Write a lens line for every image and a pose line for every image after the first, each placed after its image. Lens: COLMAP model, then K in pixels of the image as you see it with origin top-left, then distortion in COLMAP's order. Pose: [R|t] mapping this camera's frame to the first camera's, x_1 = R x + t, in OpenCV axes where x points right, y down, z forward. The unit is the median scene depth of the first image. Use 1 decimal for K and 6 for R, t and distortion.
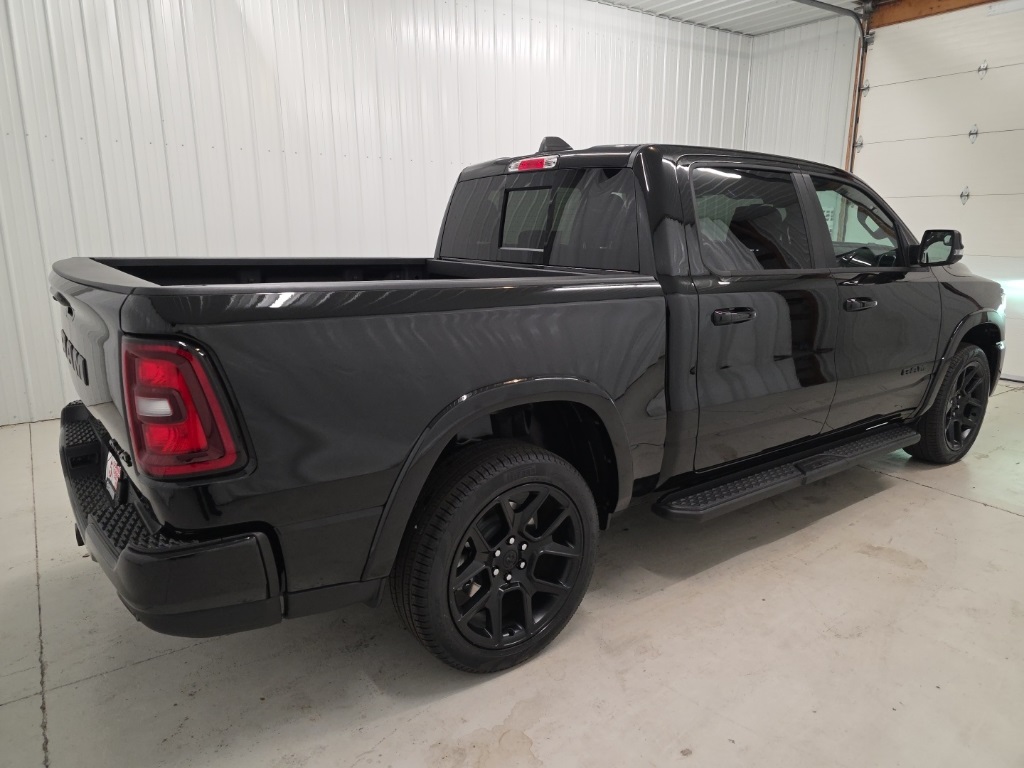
lens RADIAL K [[679.5, 0, 512.0], [0, 679.5, 384.0], [0, 0, 1]] dist [0.063342, -0.067044]
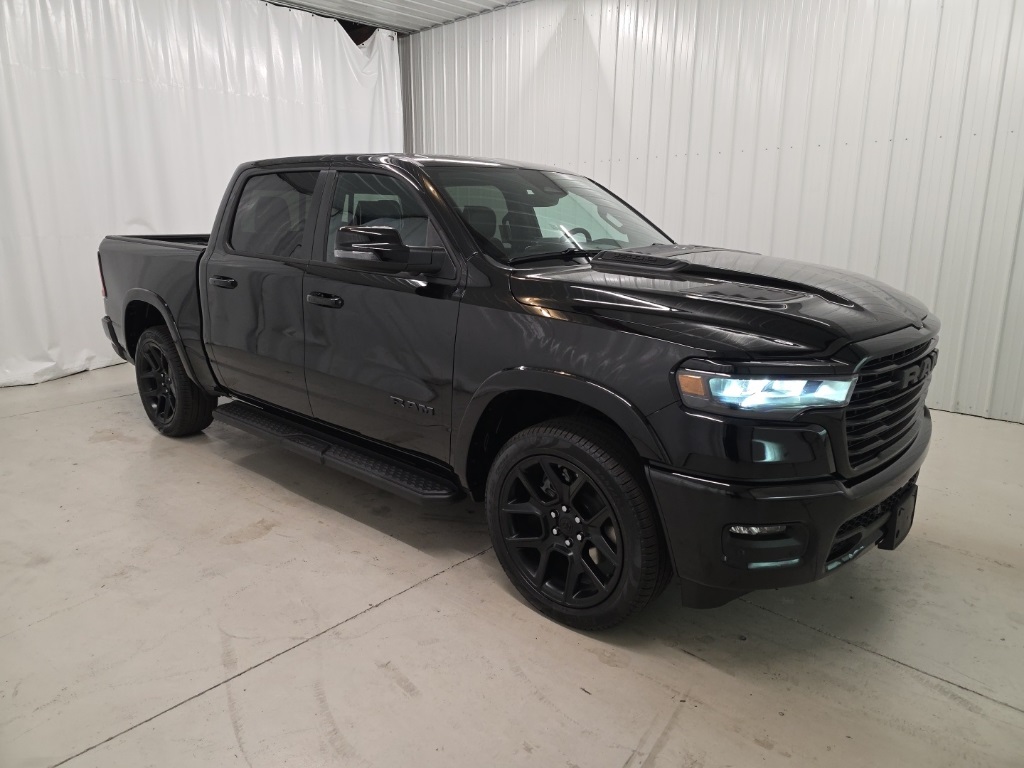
lens RADIAL K [[679.5, 0, 512.0], [0, 679.5, 384.0], [0, 0, 1]] dist [0.063342, -0.067044]
pose [[0.213193, 0.253659, -0.943507, 1.532545], [-0.202373, 0.956230, 0.211351, -0.274937], [0.955821, 0.145882, 0.255195, 1.035297]]
